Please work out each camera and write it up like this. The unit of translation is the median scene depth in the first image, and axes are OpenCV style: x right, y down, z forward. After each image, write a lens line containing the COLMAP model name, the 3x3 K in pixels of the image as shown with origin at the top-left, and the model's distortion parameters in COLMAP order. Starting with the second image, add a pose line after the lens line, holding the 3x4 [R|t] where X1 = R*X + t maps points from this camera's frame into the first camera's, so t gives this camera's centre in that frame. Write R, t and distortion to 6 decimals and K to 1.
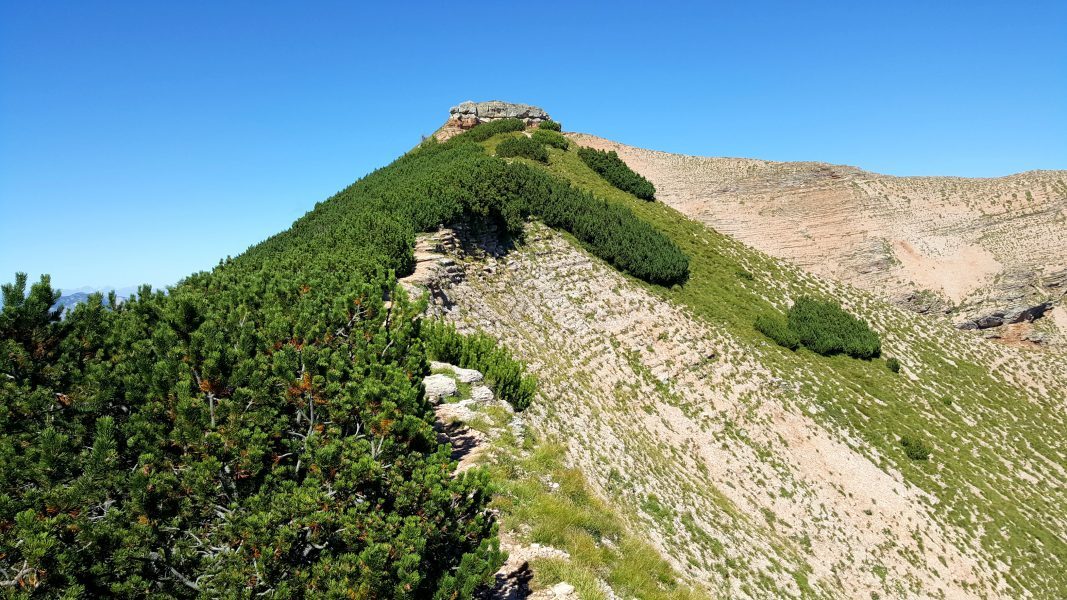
lens RADIAL K [[739.5, 0, 529.3], [0, 739.5, 300.4], [0, 0, 1]] dist [0.012190, -0.007803]
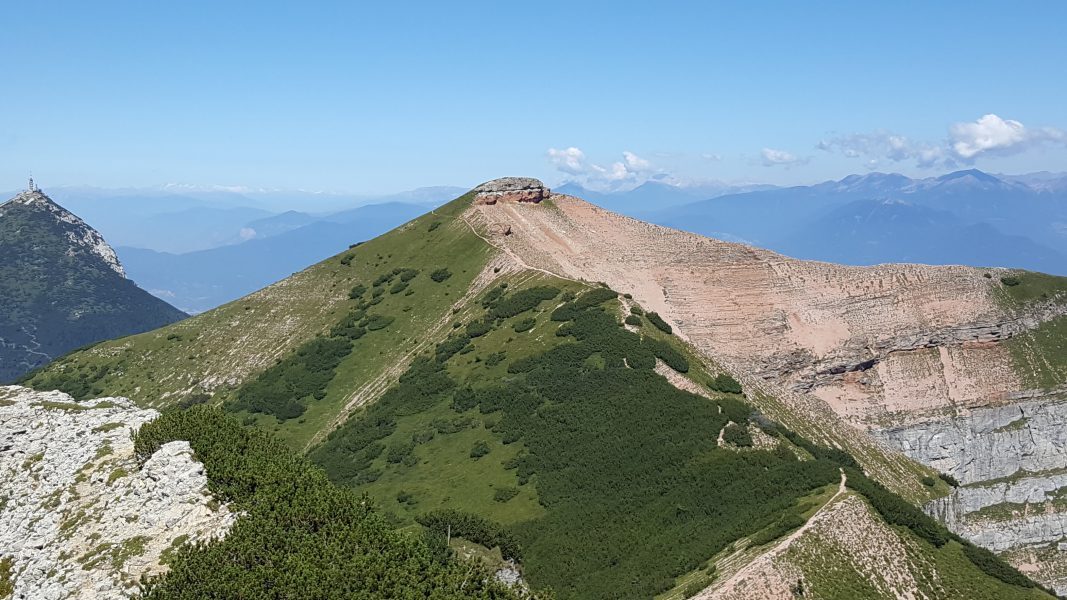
lens RADIAL K [[739.5, 0, 536.8], [0, 739.5, 299.1], [0, 0, 1]] dist [0.012190, -0.007803]
pose [[0.995067, 0.048896, 0.086319, -0.168535], [-0.047085, 0.998628, -0.022895, -0.050693], [-0.087320, 0.018718, 0.996004, -0.501340]]
